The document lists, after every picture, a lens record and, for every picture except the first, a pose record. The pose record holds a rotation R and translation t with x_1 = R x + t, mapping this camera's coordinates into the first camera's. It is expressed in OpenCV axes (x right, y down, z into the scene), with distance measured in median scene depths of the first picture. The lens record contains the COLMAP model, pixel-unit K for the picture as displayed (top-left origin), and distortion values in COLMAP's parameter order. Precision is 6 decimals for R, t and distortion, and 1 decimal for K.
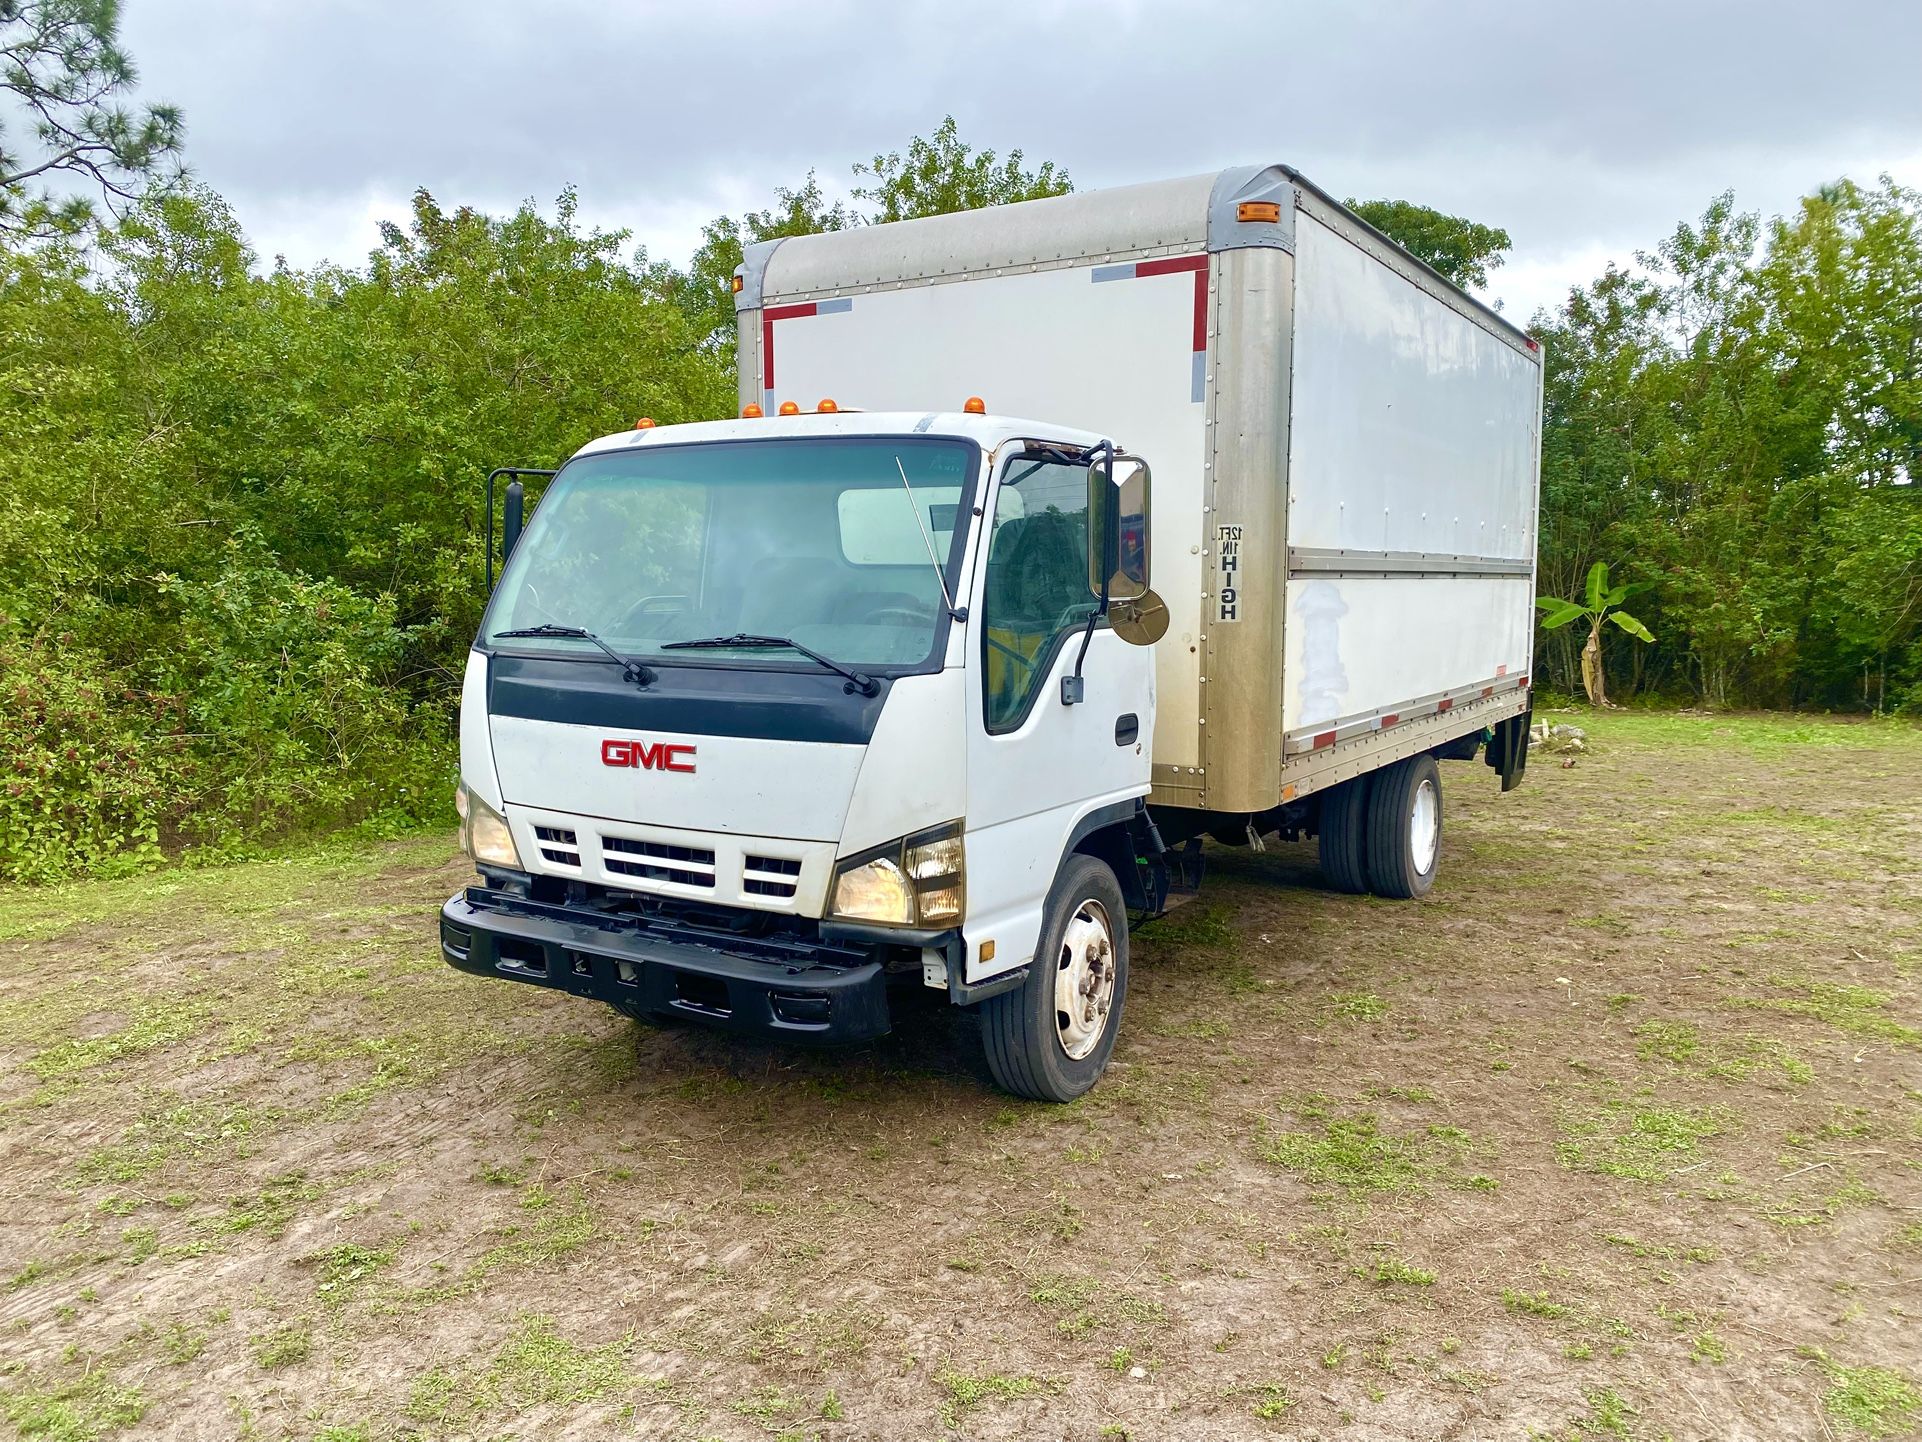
lens RADIAL K [[1492.2, 0, 961.0], [0, 1492.2, 721.0], [0, 0, 1]] dist [-0.001505, -0.000685]
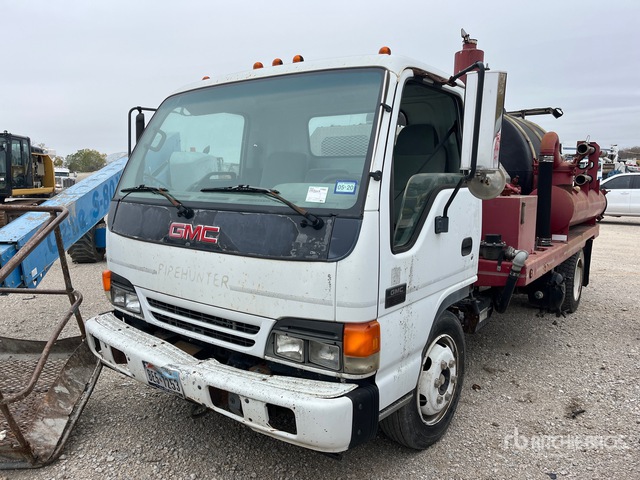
lens RADIAL K [[496.9, 0, 320.0], [0, 496.9, 240.0], [0, 0, 1]] dist [-0.001505, -0.000685]
pose [[0.995195, 0.011435, -0.097239, -0.006352], [-0.008994, 0.999634, 0.025506, -0.016728], [0.097495, -0.024509, 0.994934, 0.444311]]
